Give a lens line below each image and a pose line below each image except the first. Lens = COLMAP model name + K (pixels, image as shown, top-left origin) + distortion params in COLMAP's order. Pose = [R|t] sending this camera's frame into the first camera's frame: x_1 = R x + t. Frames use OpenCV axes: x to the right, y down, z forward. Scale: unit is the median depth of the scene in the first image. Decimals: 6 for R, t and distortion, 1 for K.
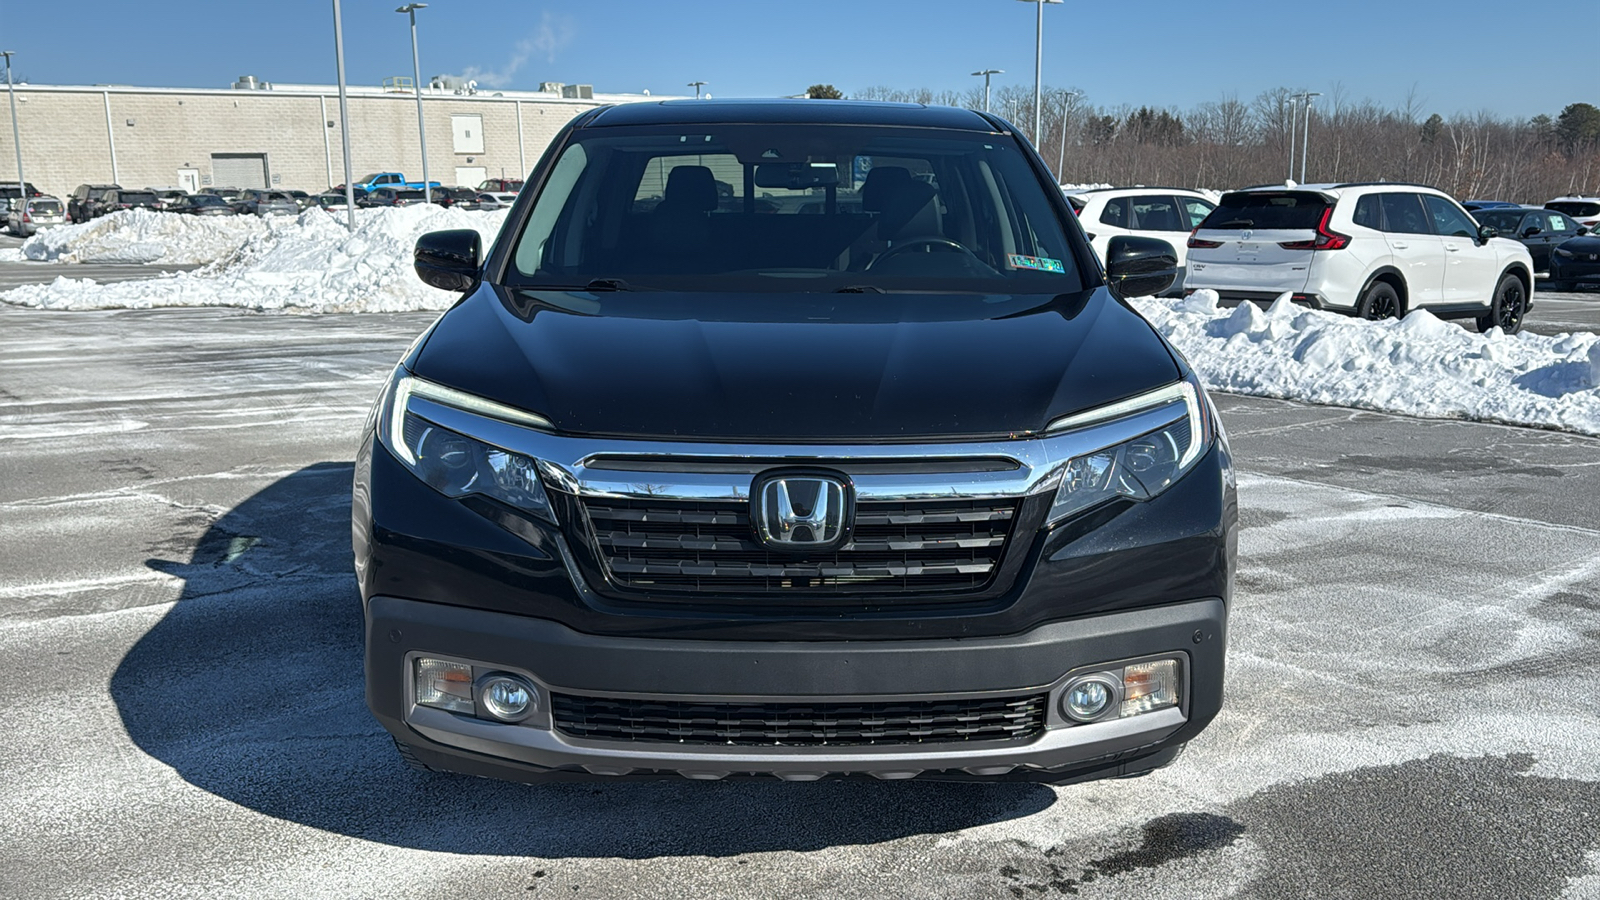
lens RADIAL K [[1351.4, 0, 832.4], [0, 1351.4, 476.6], [0, 0, 1]] dist [0.138261, -0.240548]
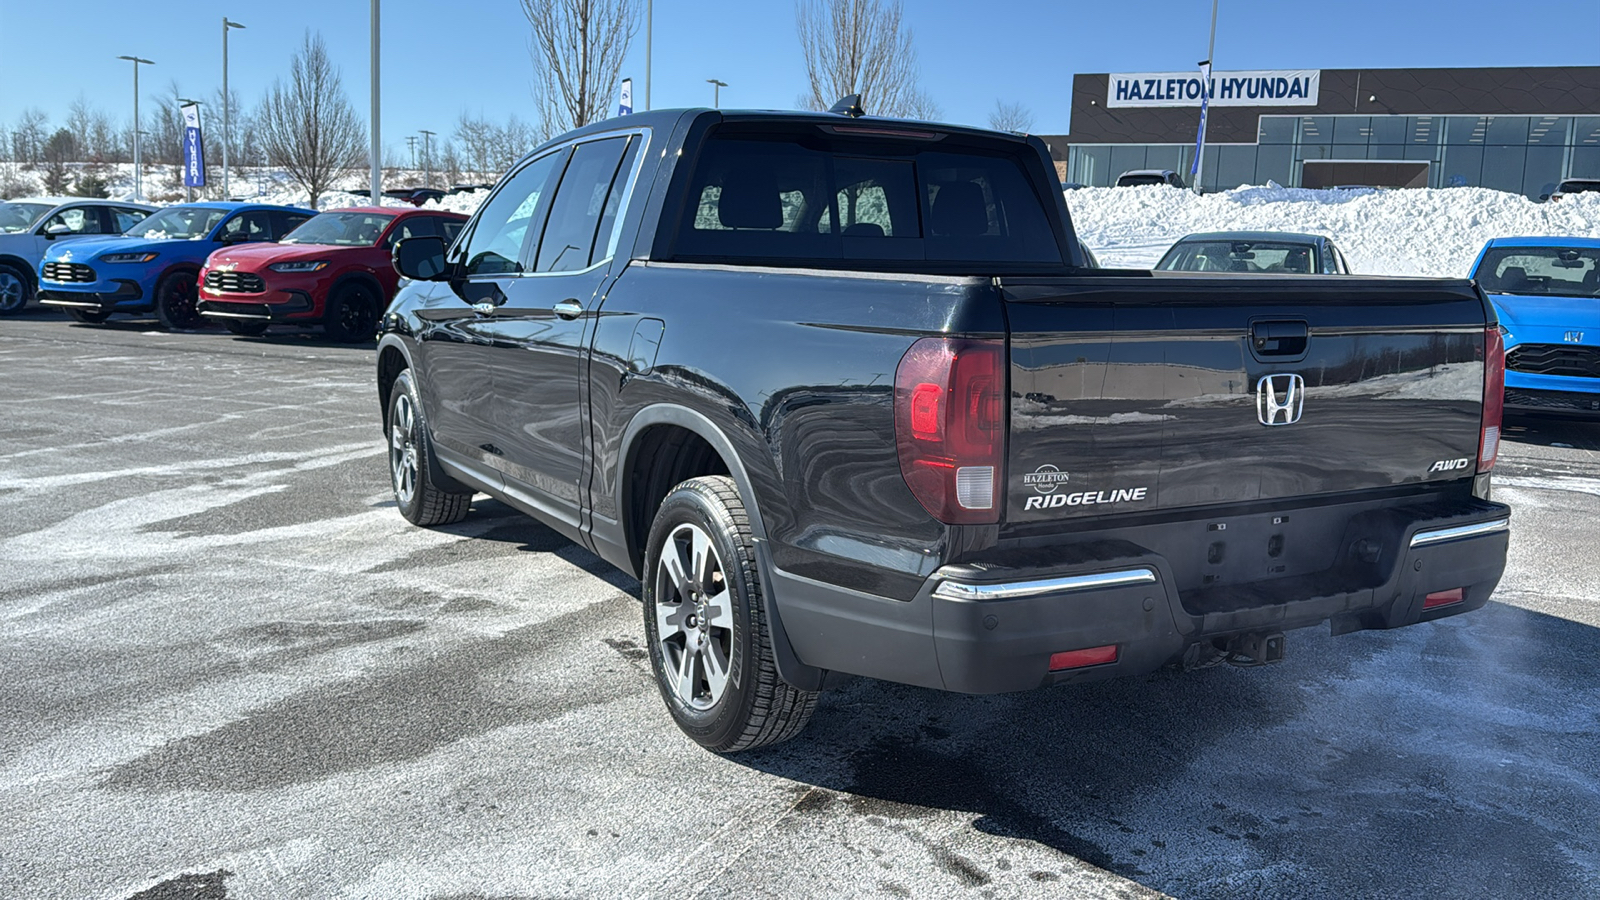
lens RADIAL K [[1358.1, 0, 832.2], [0, 1358.1, 451.8], [0, 0, 1]] dist [0.144489, -0.242645]
pose [[-0.879350, 0.044337, -0.474108, 0.587568], [-0.120918, 0.942228, 0.312388, -0.509224], [0.460568, 0.332026, -0.823186, 2.676869]]
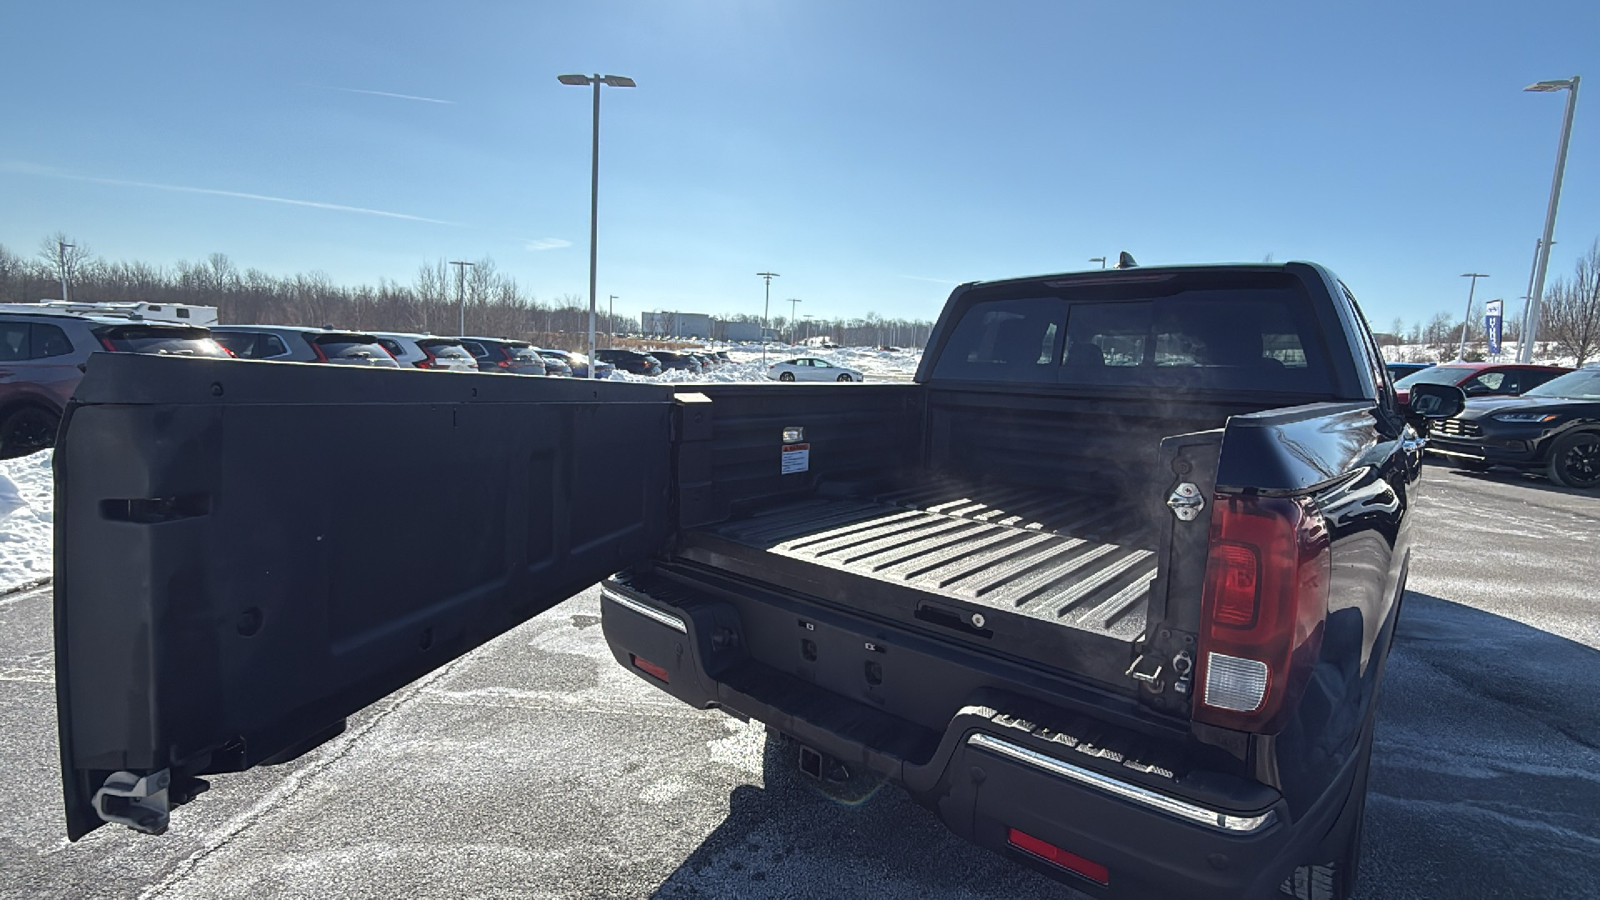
lens RADIAL K [[726.7, 0, 800.0], [0, 726.7, 450.0], [0, 0, 1]] dist [-0.001382, 0.000339]
pose [[-0.732387, -0.103210, 0.673021, -0.352652], [0.104090, 0.959855, 0.260469, -0.463603], [-0.672885, 0.260819, -0.692242, 2.400111]]
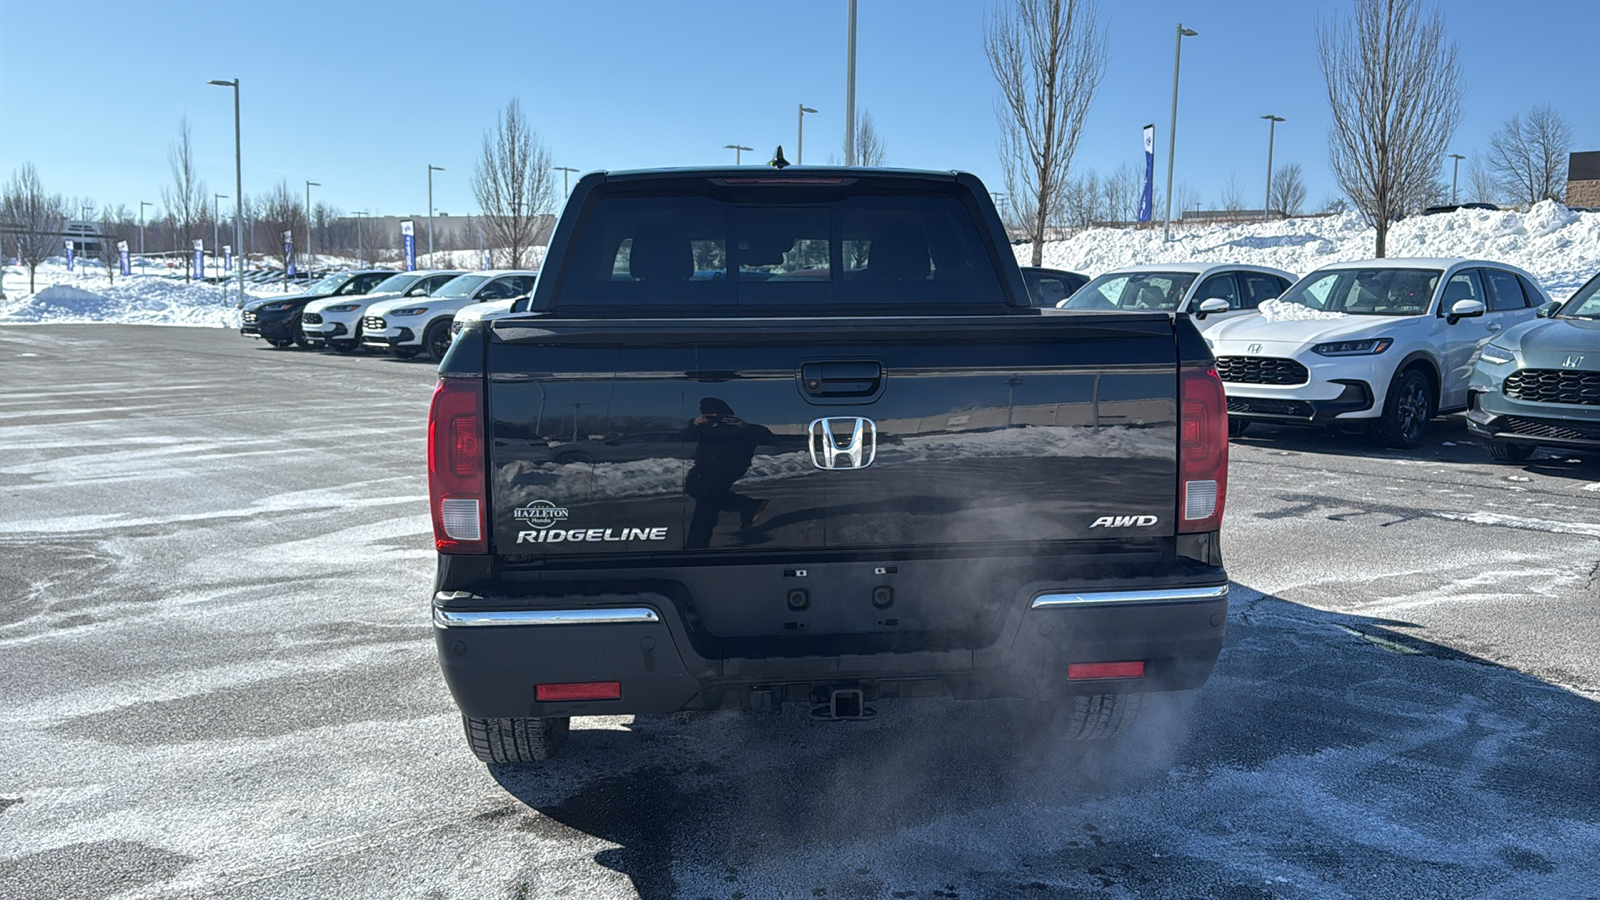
lens RADIAL K [[1355.7, 0, 819.5], [0, 1355.7, 450.6], [0, 0, 1]] dist [0.138730, -0.258027]
pose [[-0.997901, 0.010018, -0.063986, 0.000184], [-0.010143, 0.951600, 0.307171, -0.550693], [0.063966, 0.307175, -0.949501, 2.860441]]
